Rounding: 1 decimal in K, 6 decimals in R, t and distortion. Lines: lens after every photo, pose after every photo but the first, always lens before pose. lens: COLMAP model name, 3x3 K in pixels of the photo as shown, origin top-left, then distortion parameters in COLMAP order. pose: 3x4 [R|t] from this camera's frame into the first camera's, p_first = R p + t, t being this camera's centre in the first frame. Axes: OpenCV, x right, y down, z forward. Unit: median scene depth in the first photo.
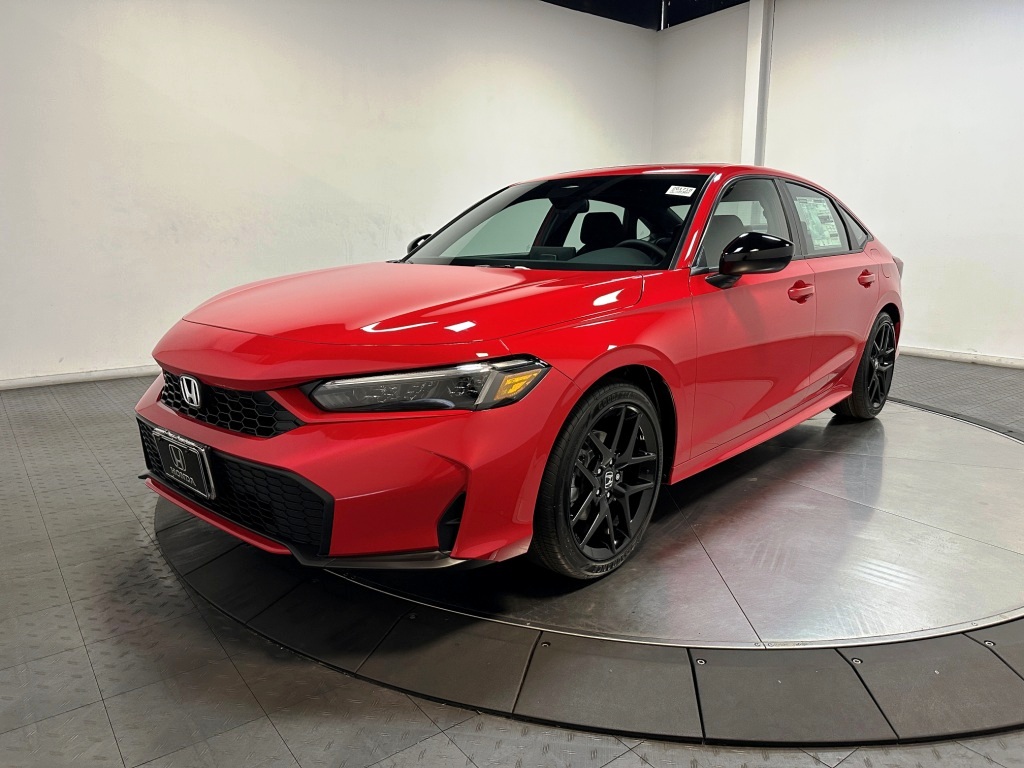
lens RADIAL K [[725.2, 0, 507.0], [0, 725.2, 384.9], [0, 0, 1]] dist [0.012367, -0.013801]
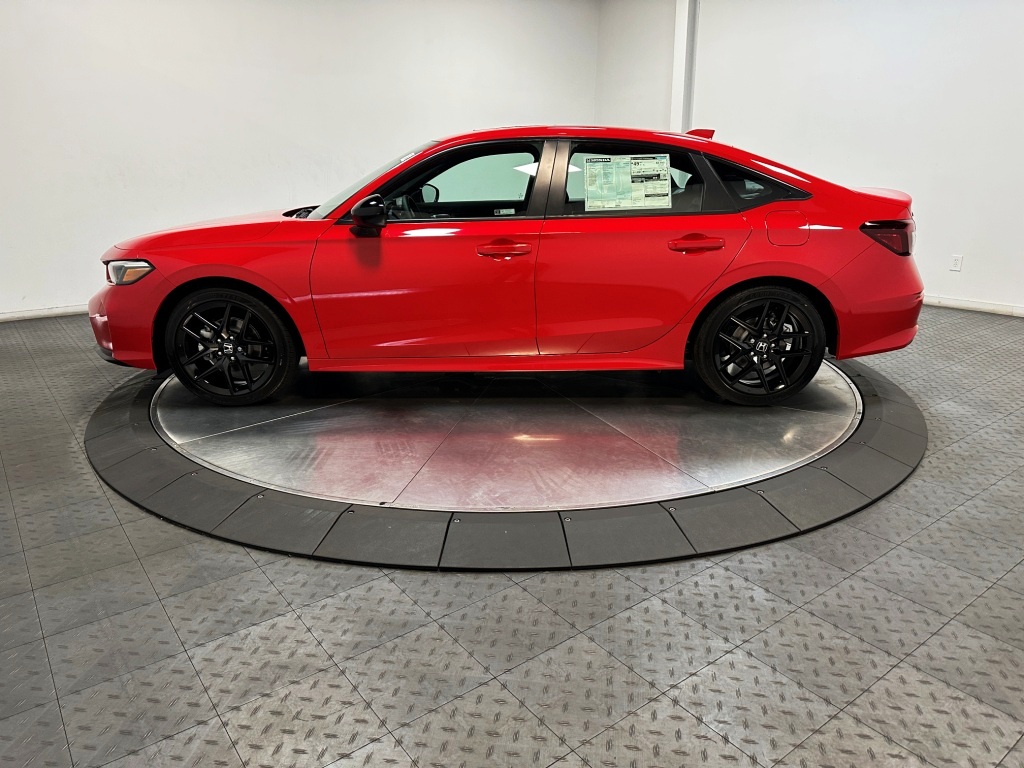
lens RADIAL K [[725.2, 0, 511.9], [0, 725.2, 381.8], [0, 0, 1]] dist [0.012367, -0.013801]
pose [[0.999941, -0.007978, 0.007367, 0.325110], [0.007263, 0.995687, 0.092487, -0.011089], [-0.008073, -0.092428, 0.995687, -0.319892]]
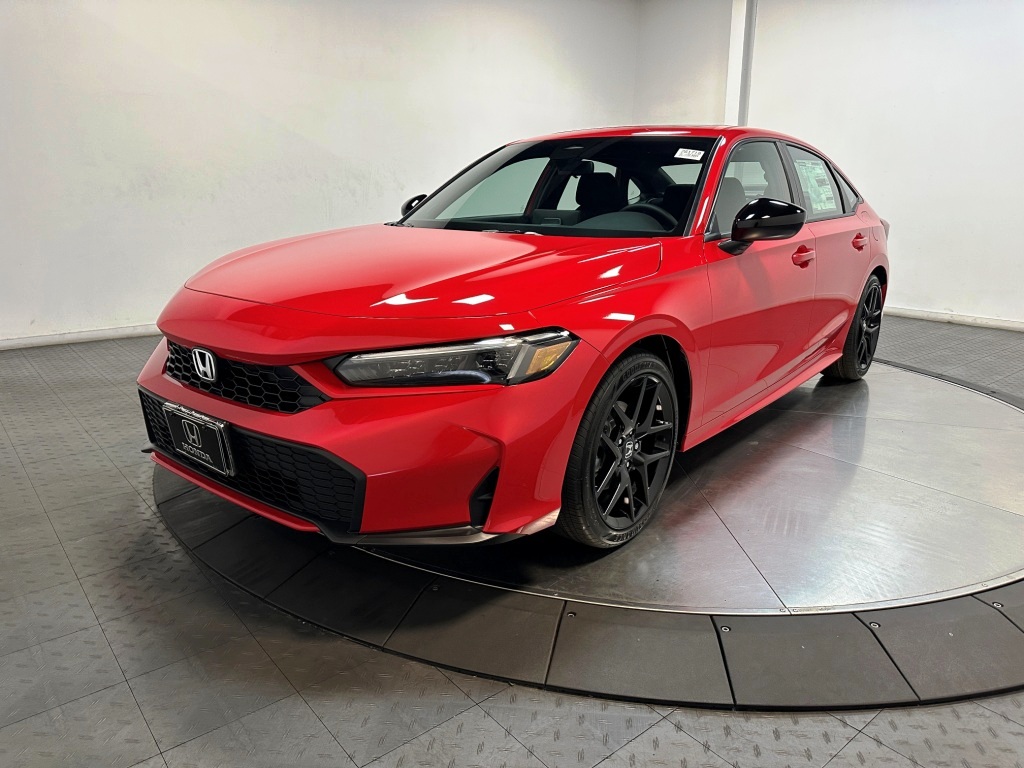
lens RADIAL K [[725.2, 0, 508.7], [0, 725.2, 375.8], [0, 0, 1]] dist [0.012367, -0.013801]
pose [[0.998963, -0.005995, 0.045127, -0.071114], [0.003816, 0.998830, 0.048210, -0.020395], [-0.045364, -0.047988, 0.997817, 0.014026]]
